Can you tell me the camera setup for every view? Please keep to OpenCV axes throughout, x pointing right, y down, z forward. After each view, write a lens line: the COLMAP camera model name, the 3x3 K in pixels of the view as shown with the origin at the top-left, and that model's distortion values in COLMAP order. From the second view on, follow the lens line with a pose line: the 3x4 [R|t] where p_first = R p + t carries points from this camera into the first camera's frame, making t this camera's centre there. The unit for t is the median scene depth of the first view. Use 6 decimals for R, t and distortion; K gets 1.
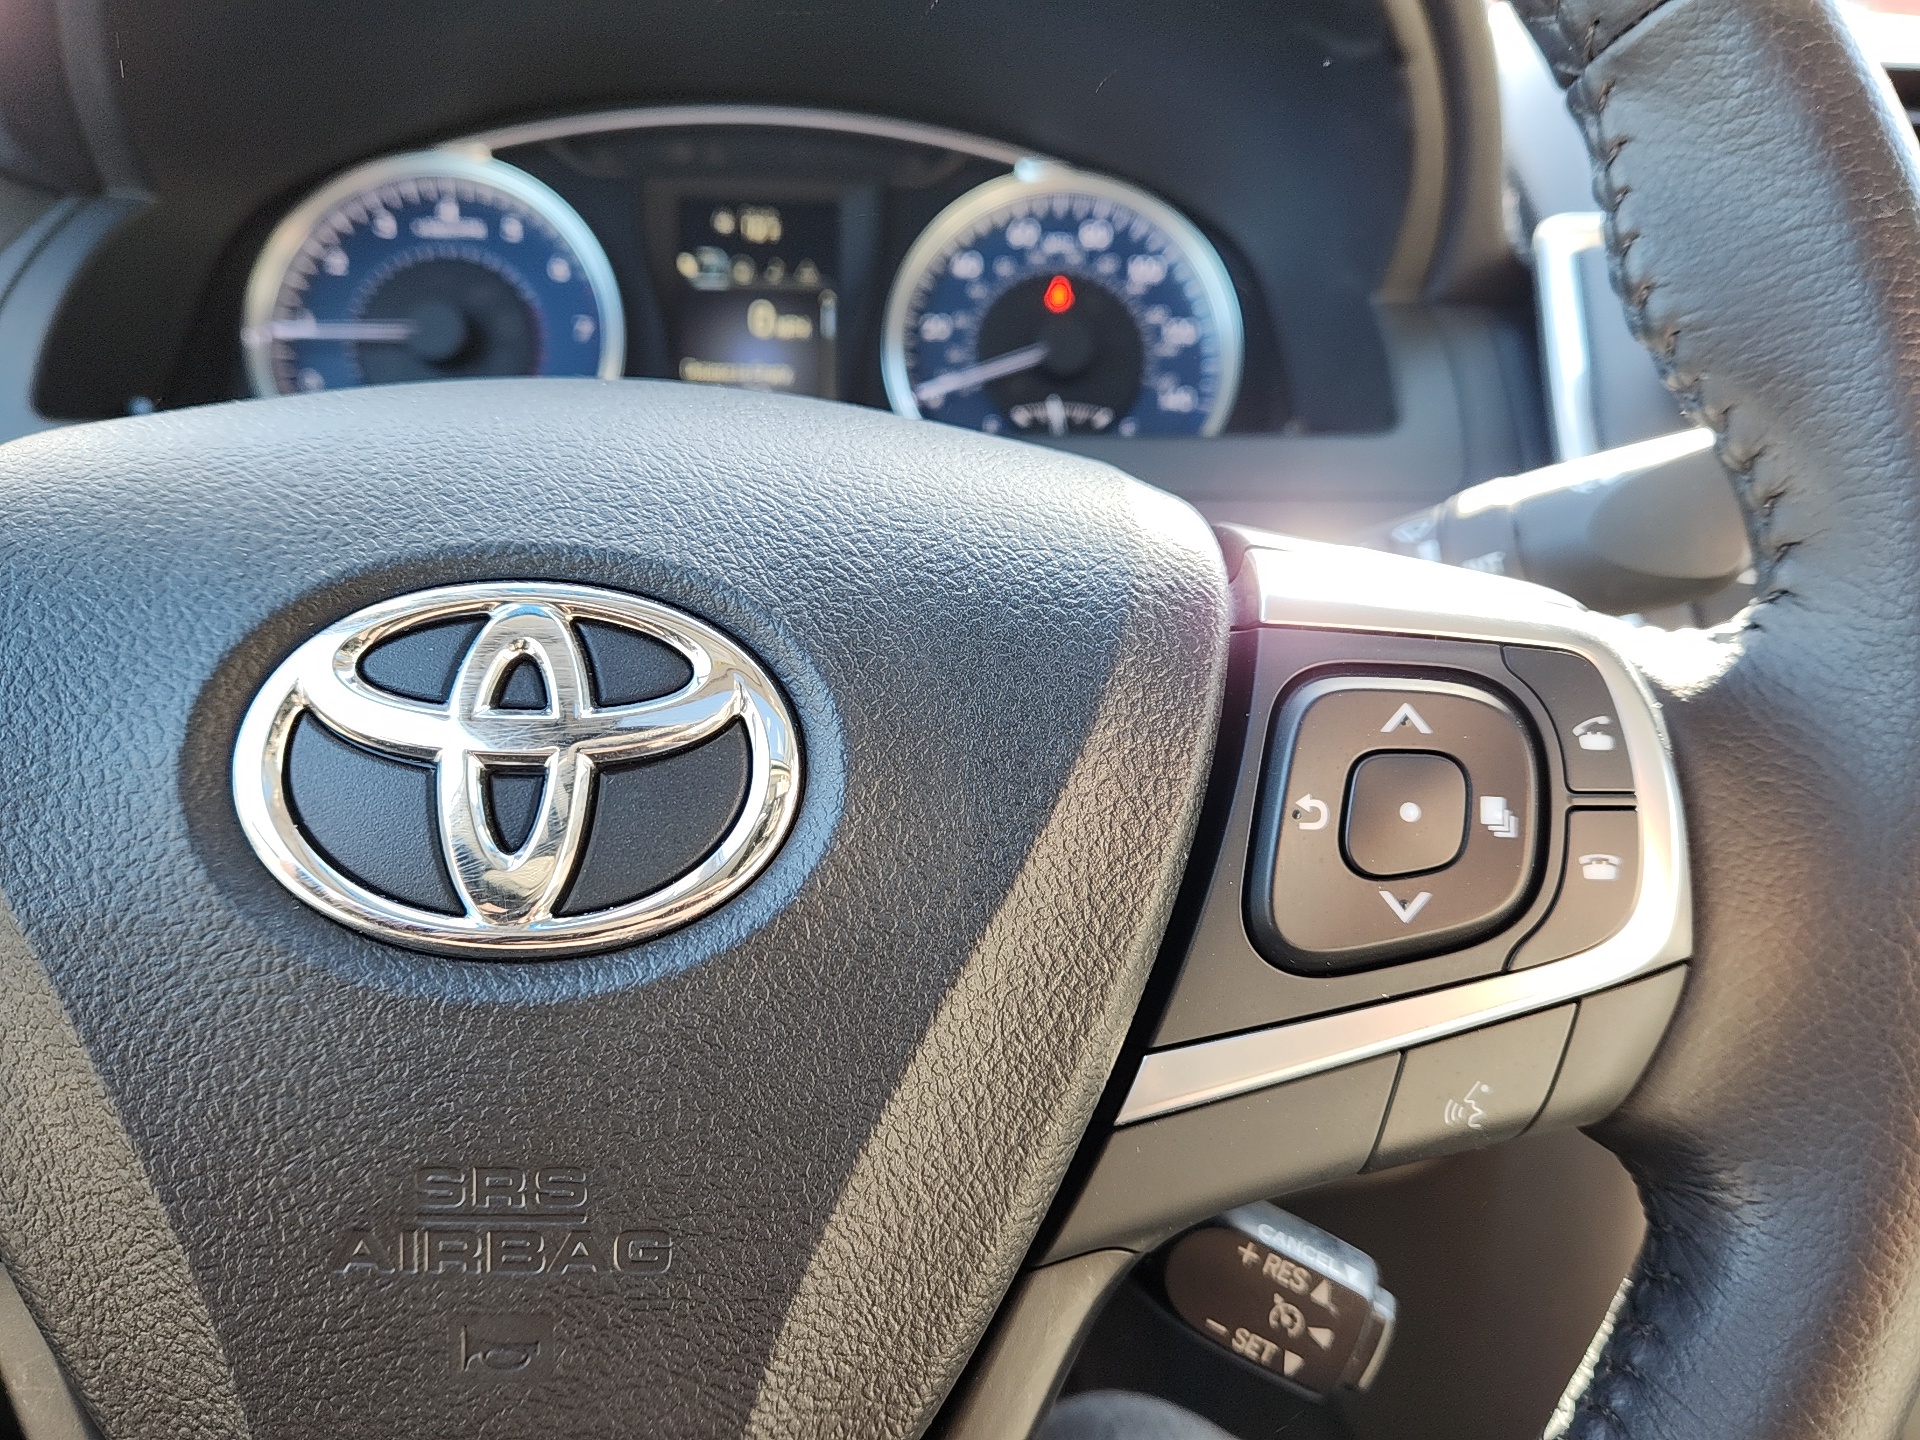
lens RADIAL K [[1454.7, 0, 970.0], [0, 1454.7, 717.9], [0, 0, 1]] dist [0.048198, -0.062248]
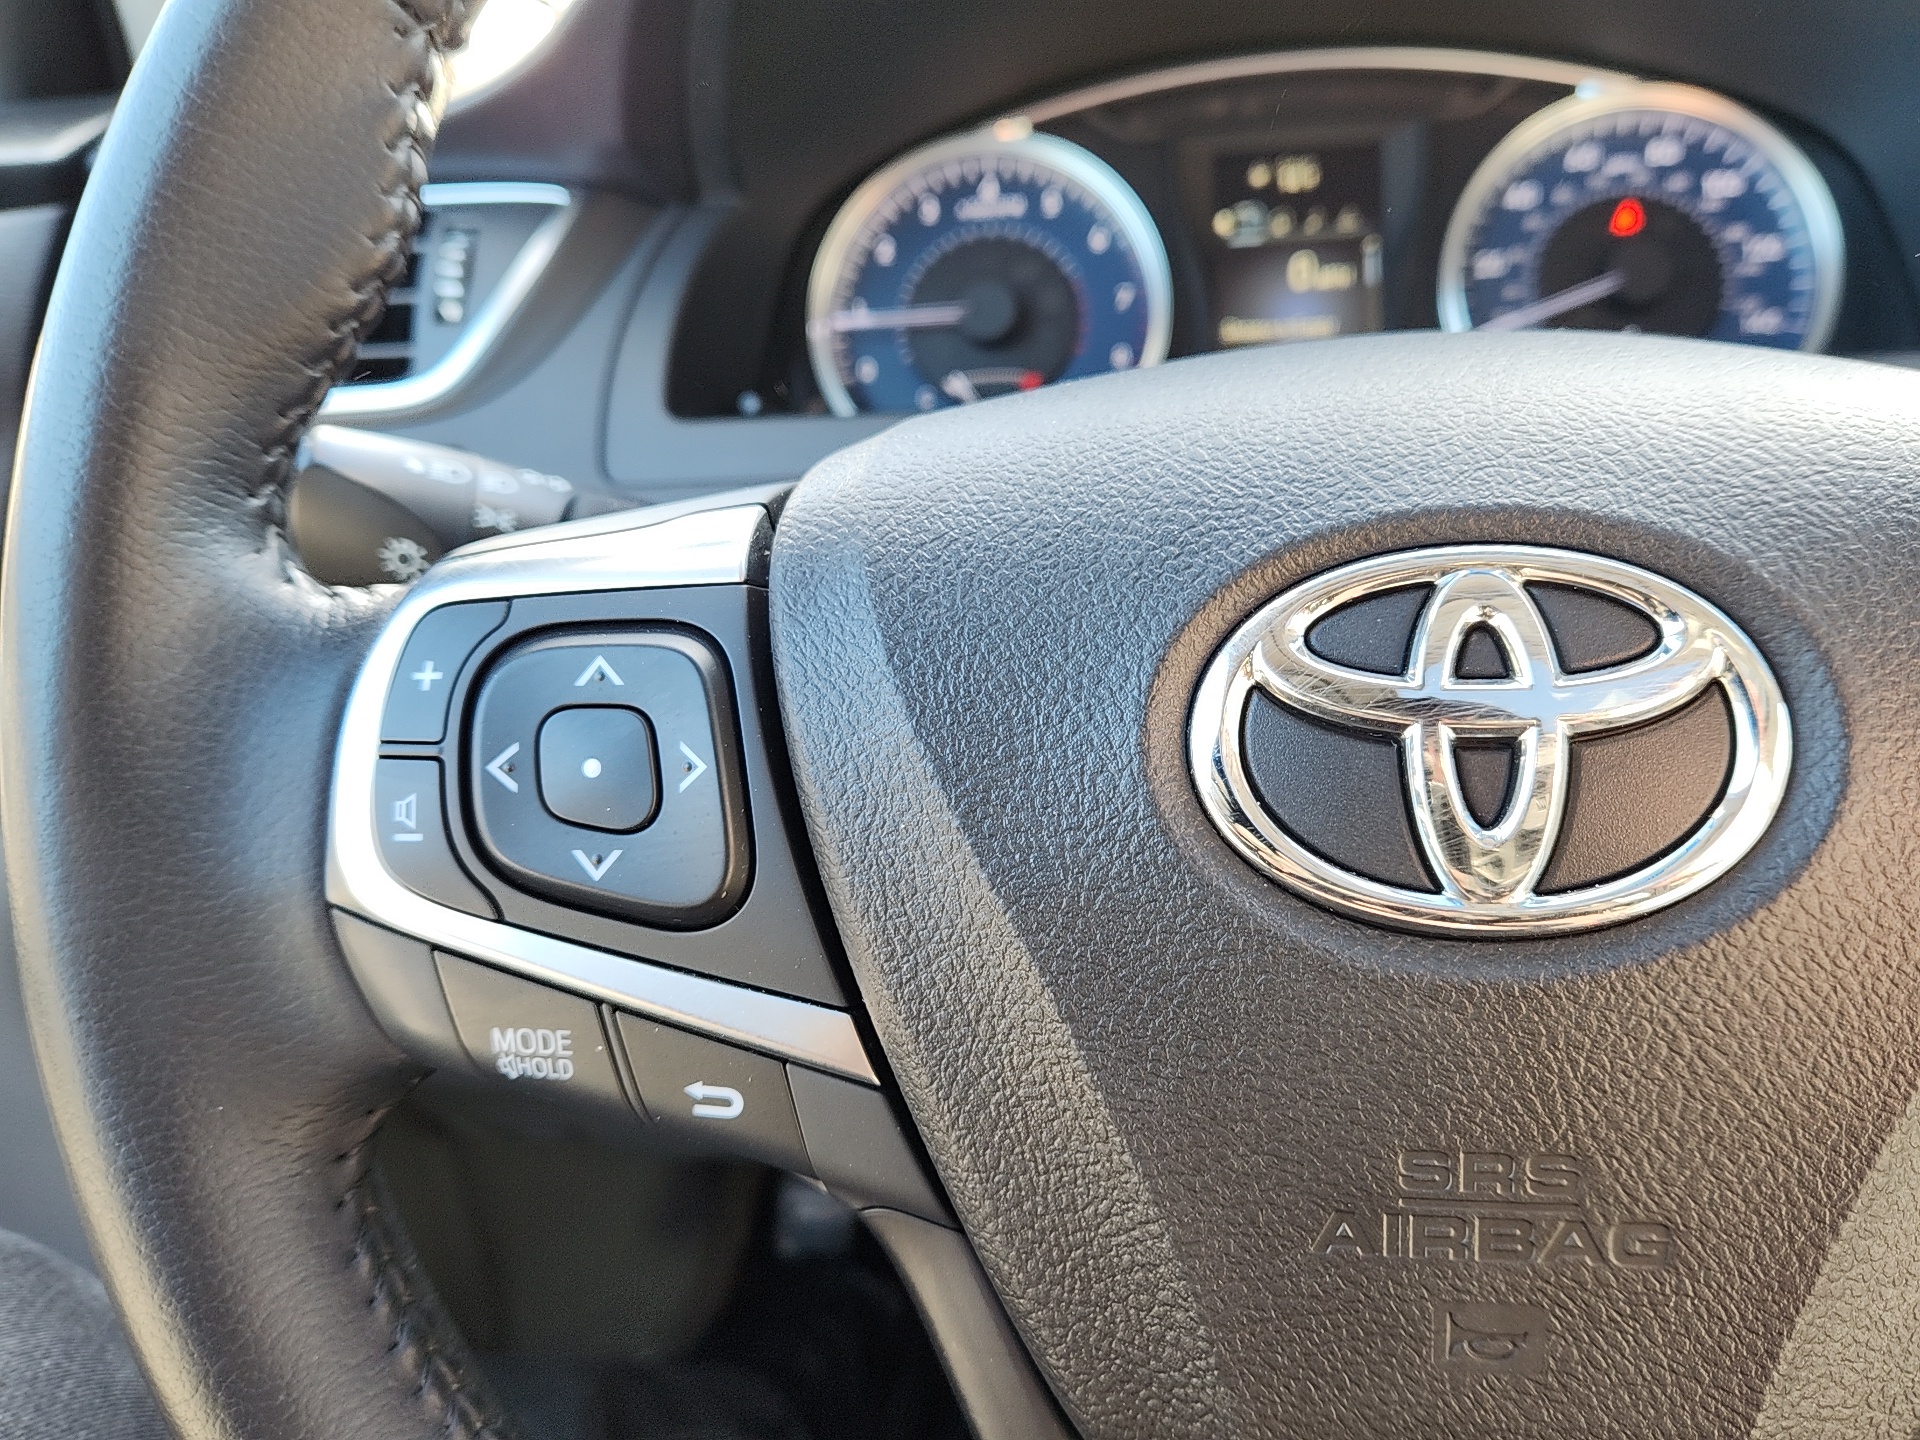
lens RADIAL K [[1454.7, 0, 970.0], [0, 1454.7, 717.9], [0, 0, 1]] dist [0.048198, -0.062248]
pose [[0.983925, -0.026357, -0.176625, -0.202976], [0.030545, 0.999312, 0.021036, -0.004640], [0.175949, -0.026093, 0.984053, -0.001761]]
